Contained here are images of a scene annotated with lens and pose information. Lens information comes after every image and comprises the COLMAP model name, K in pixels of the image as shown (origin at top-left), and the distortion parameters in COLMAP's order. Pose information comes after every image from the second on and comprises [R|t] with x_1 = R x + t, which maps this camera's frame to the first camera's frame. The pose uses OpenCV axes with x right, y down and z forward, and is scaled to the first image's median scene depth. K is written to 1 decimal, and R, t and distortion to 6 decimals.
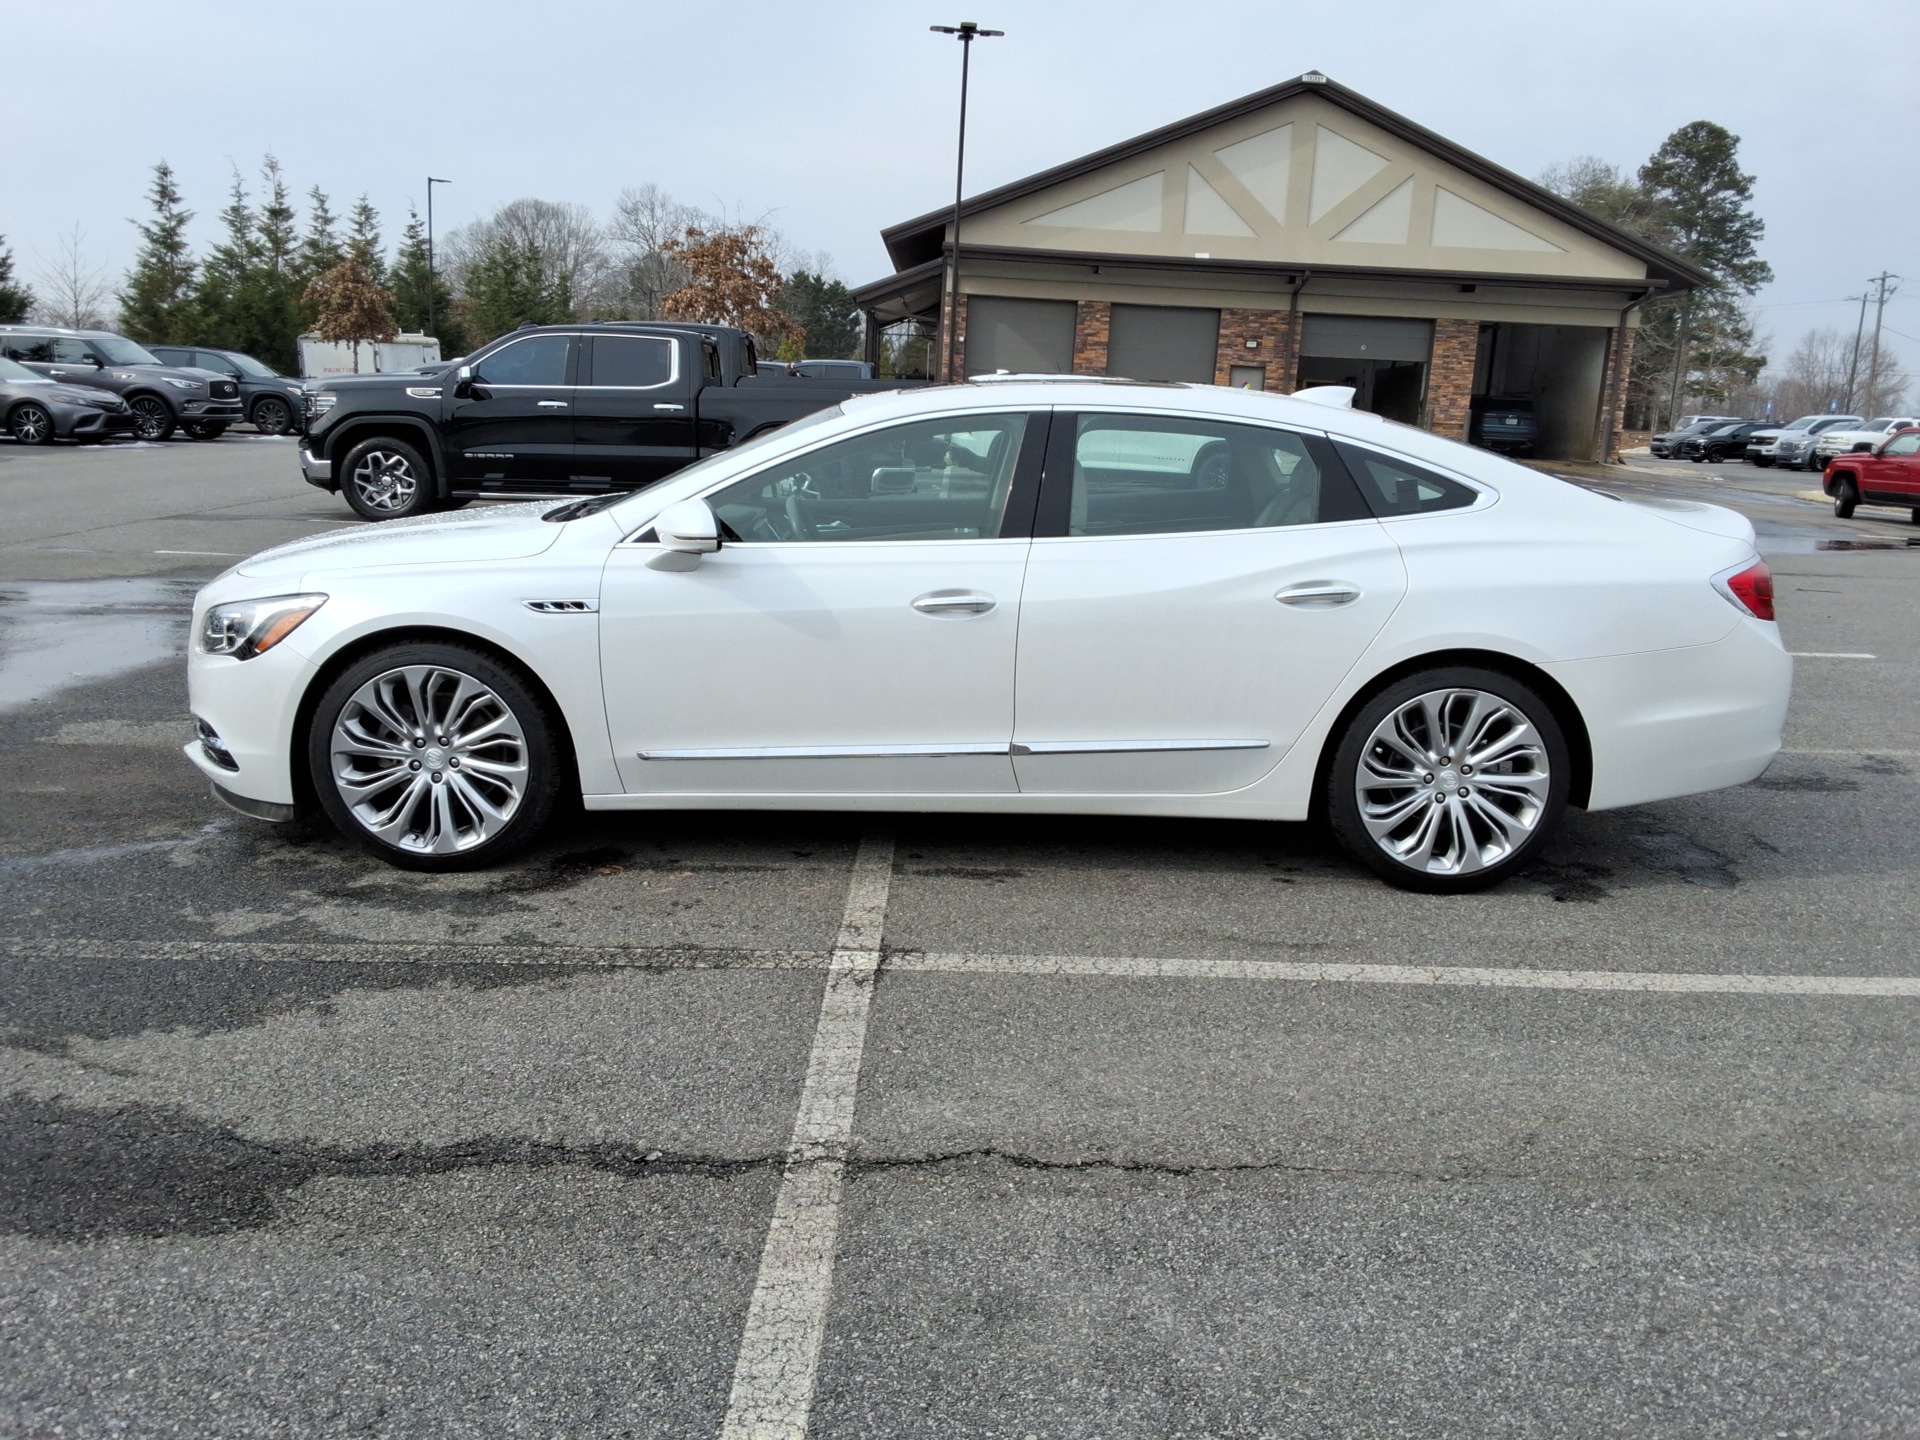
lens RADIAL K [[1537.7, 0, 985.2], [0, 1537.7, 790.6], [0, 0, 1]] dist [0.076045, -0.098520]
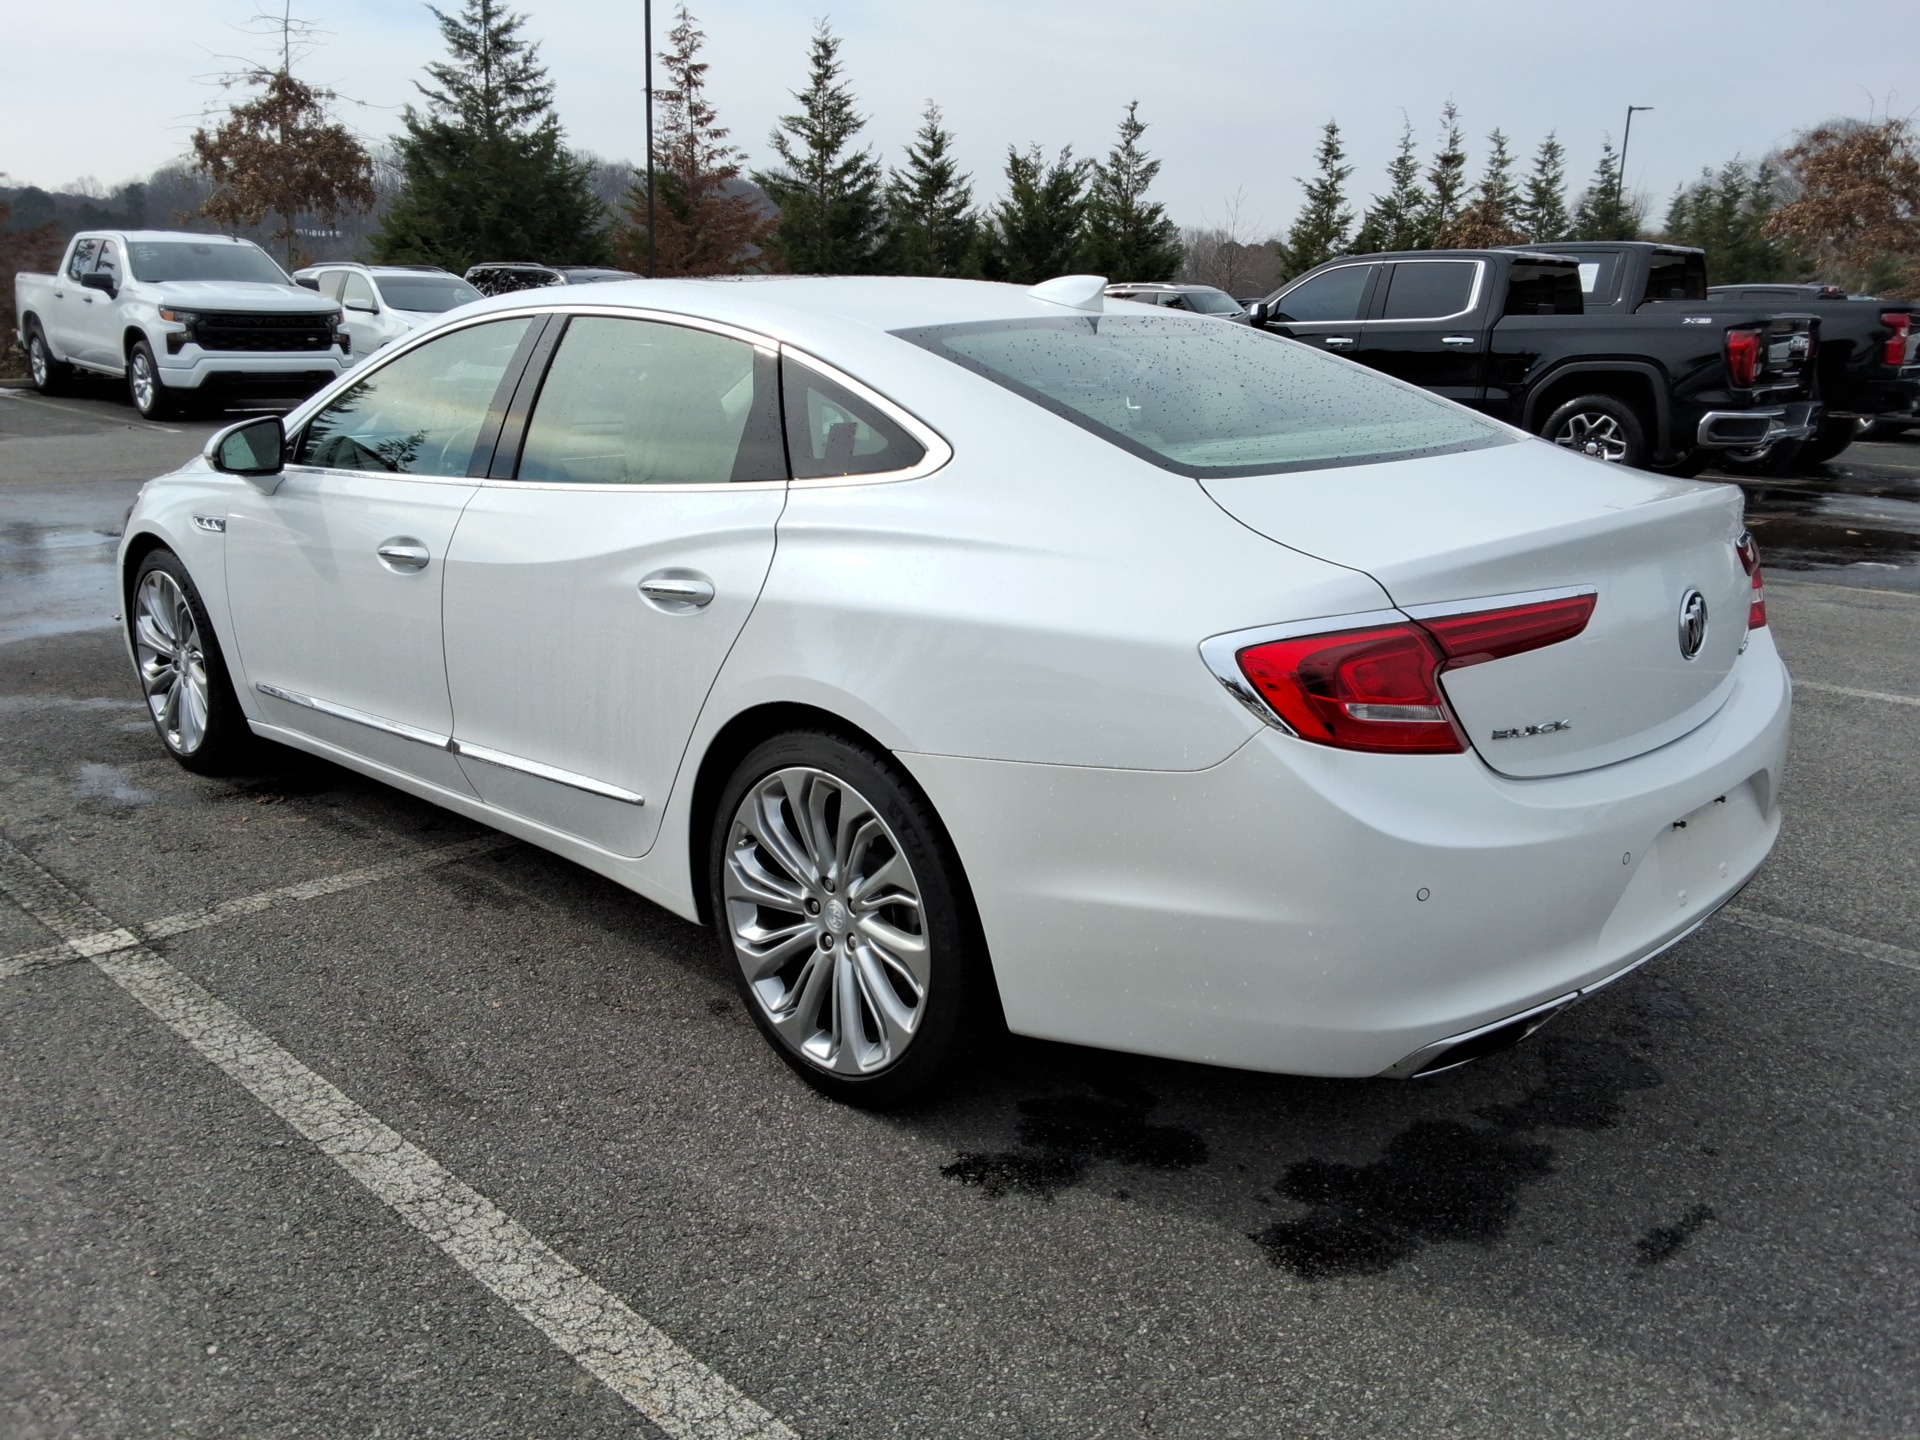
lens RADIAL K [[1537.7, 0, 977.9], [0, 1537.7, 773.0], [0, 0, 1]] dist [0.076045, -0.098520]
pose [[0.715036, 0.177034, -0.676301, 0.089762], [-0.162731, 0.982980, 0.085261, -0.014890], [0.679884, 0.049091, 0.731675, 0.072165]]
